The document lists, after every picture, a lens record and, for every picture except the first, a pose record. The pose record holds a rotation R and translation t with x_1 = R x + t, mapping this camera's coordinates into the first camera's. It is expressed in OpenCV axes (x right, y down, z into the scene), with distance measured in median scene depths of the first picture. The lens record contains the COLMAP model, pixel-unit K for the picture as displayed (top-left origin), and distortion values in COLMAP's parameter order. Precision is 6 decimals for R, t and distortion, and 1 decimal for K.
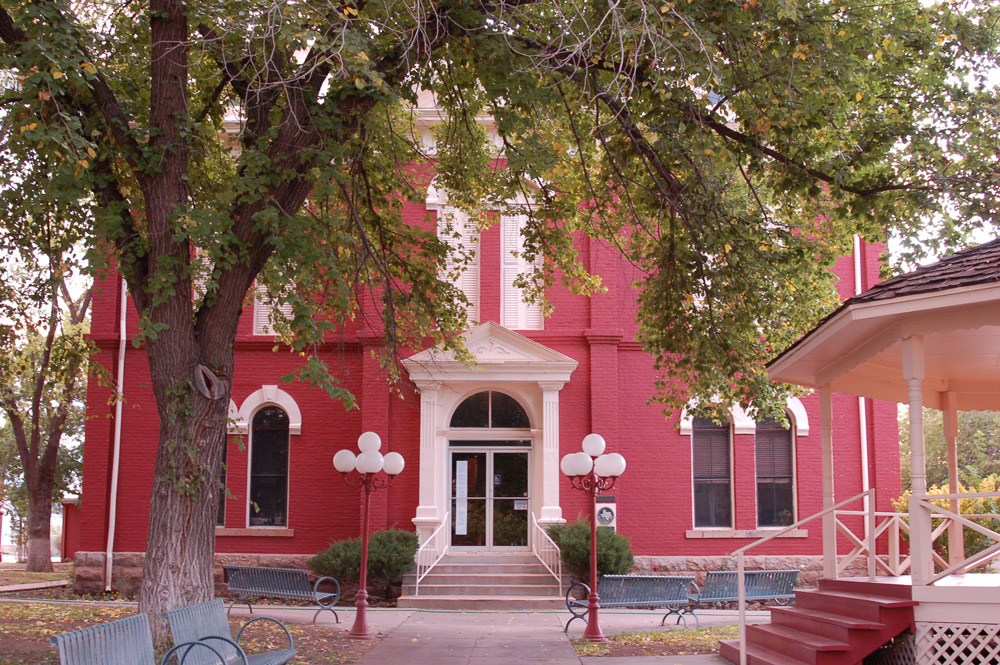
lens RADIAL K [[1203.0, 0, 499.8], [0, 1203.0, 380.2], [0, 0, 1]] dist [-0.165960, 0.028892]
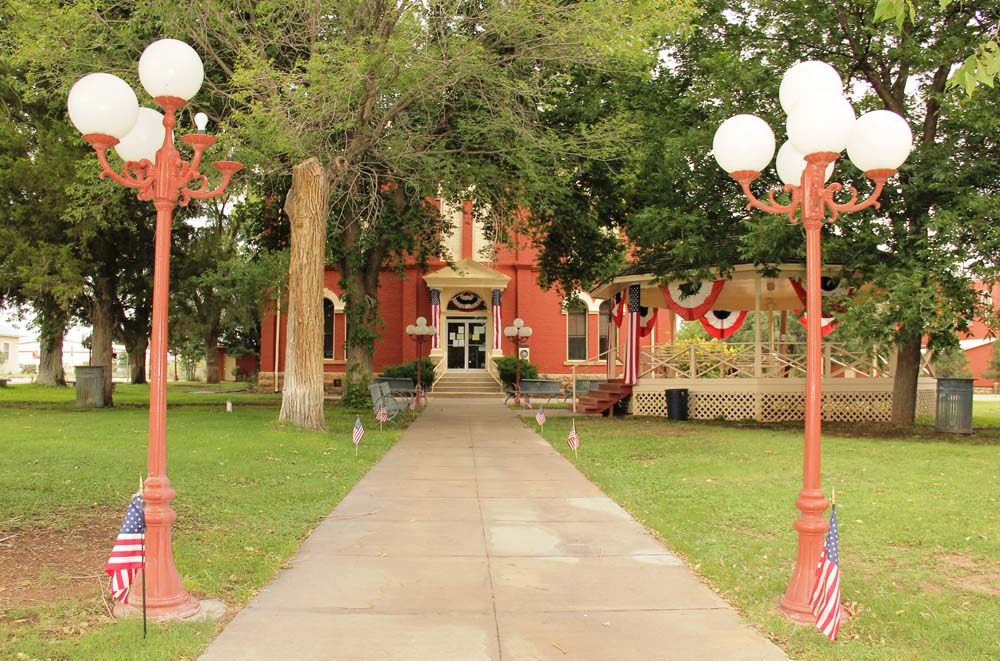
lens RADIAL K [[1300.4, 0, 500.0], [0, 1300.4, 330.5], [0, 0, 1]] dist [-0.577270, 0.006280]
pose [[0.997866, 0.004443, 0.065144, -0.102019], [-0.010333, 0.995856, 0.090359, -0.133298], [-0.064473, -0.090839, 0.993776, -1.258879]]
